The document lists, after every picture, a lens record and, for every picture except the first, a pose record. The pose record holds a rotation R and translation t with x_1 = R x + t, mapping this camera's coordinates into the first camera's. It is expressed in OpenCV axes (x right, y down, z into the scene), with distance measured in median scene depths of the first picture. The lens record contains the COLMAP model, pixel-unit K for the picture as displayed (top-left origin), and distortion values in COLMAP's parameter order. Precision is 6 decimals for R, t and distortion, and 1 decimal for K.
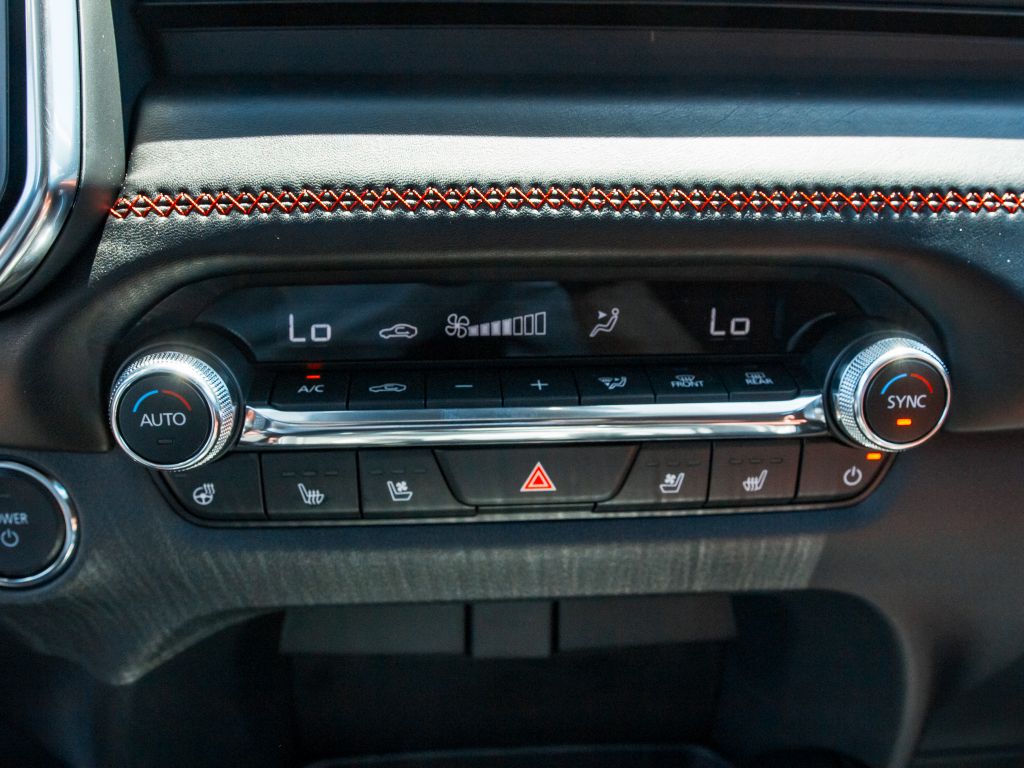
lens RADIAL K [[944.6, 0, 506.4], [0, 944.6, 386.8], [0, 0, 1]] dist [-0.081283, 0.000000]
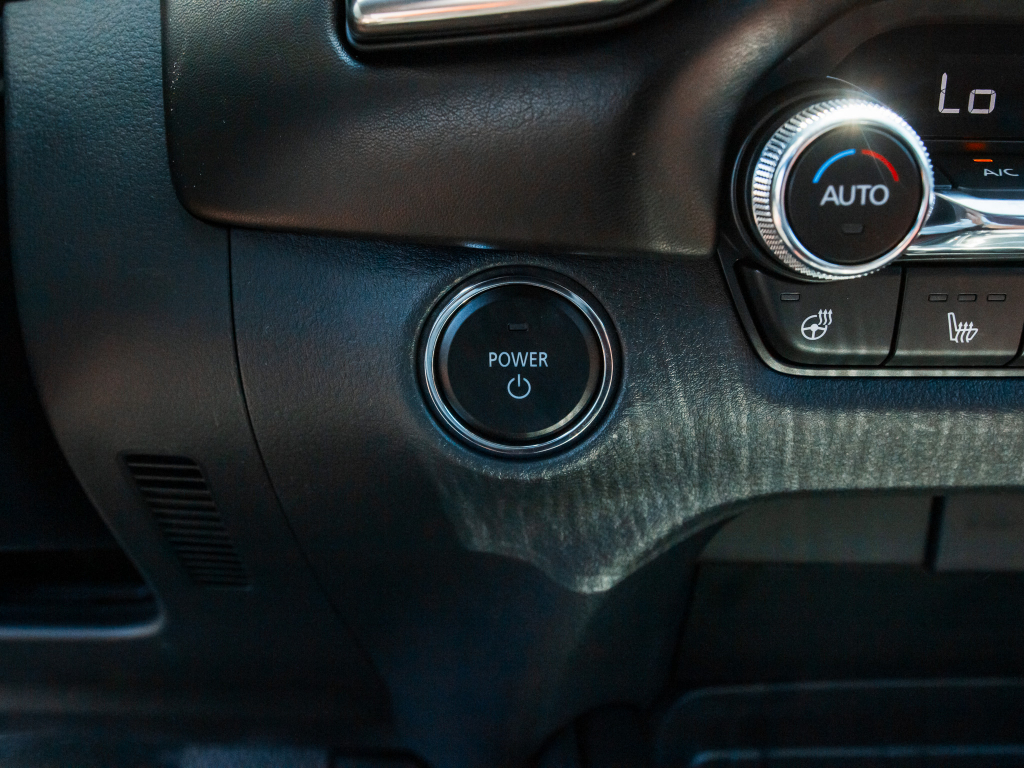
lens RADIAL K [[944.6, 0, 516.8], [0, 944.6, 383.9], [0, 0, 1]] dist [-0.081283, 0.000000]
pose [[0.996061, 0.018488, -0.086723, -0.482736], [-0.012358, 0.997422, 0.070690, 0.110853], [0.087806, -0.069340, 0.993721, 0.265490]]
